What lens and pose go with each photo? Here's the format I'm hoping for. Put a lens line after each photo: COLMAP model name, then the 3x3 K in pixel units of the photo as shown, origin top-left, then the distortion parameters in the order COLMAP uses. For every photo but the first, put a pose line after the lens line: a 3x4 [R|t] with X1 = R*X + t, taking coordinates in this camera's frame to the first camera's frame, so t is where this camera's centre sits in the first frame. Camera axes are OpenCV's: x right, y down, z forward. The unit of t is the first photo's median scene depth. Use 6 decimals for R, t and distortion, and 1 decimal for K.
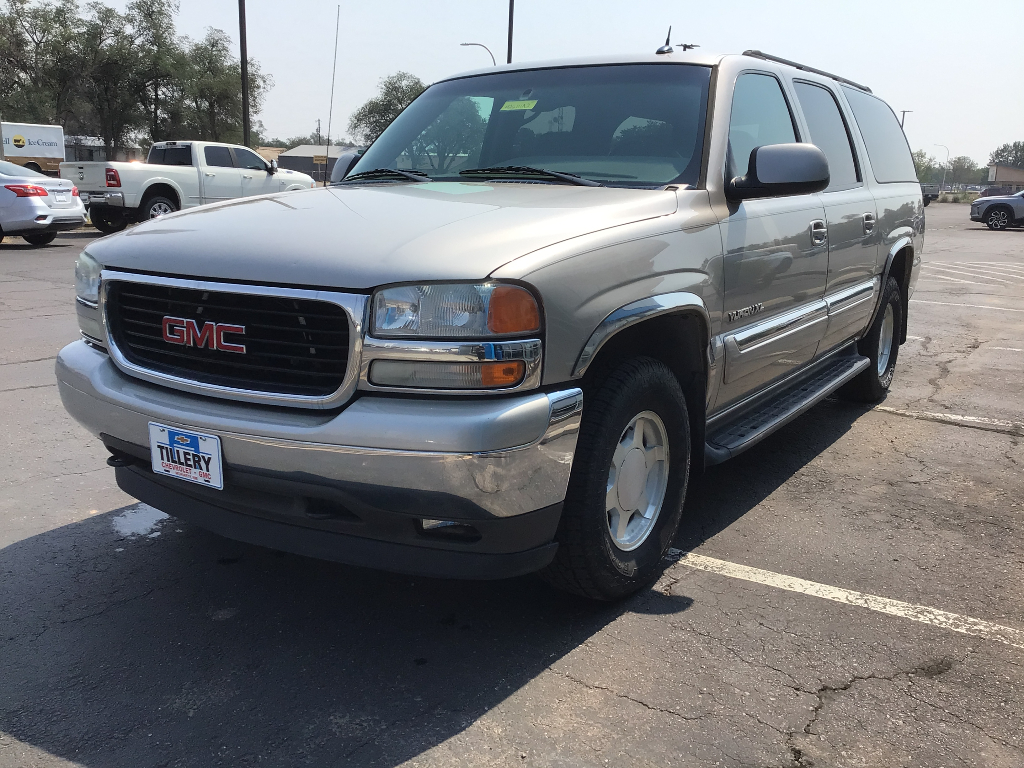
lens RADIAL K [[914.6, 0, 512.0], [0, 914.6, 384.0], [0, 0, 1]] dist [-0.006295, -0.003258]
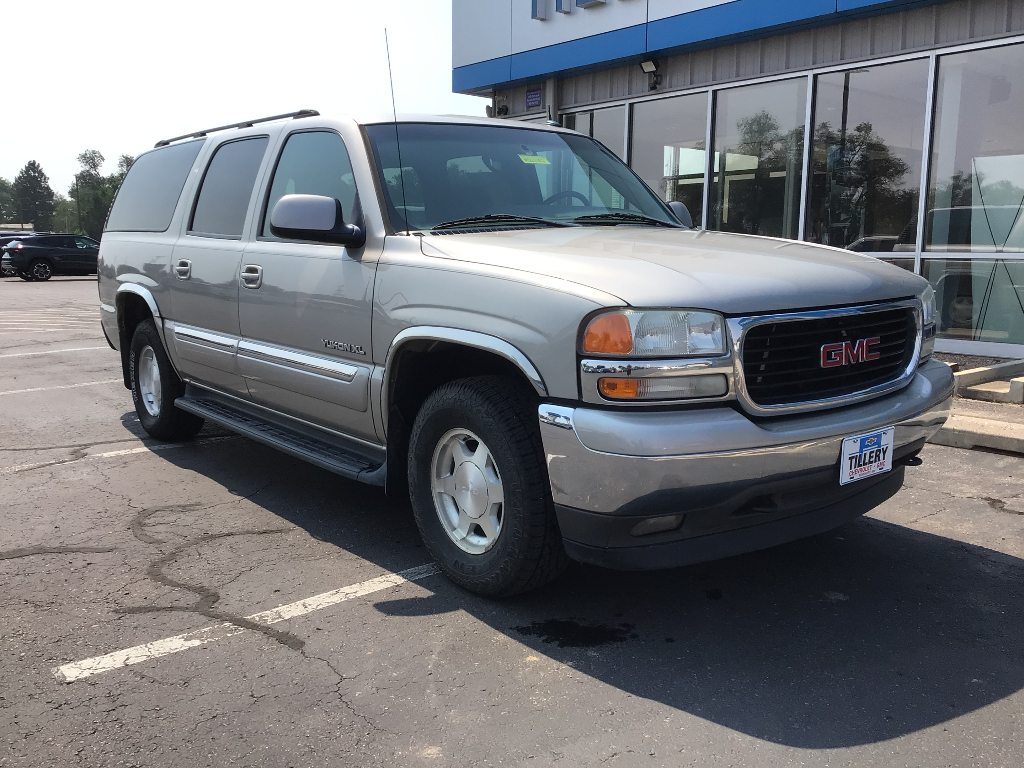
lens RADIAL K [[915.5, 0, 512.0], [0, 915.5, 384.0], [0, 0, 1]] dist [0.030392, -0.000139]
pose [[0.295541, -0.153634, 0.942896, -1.573003], [0.199683, 0.975117, 0.096296, -0.213975], [-0.934228, 0.159821, 0.318865, 1.021516]]
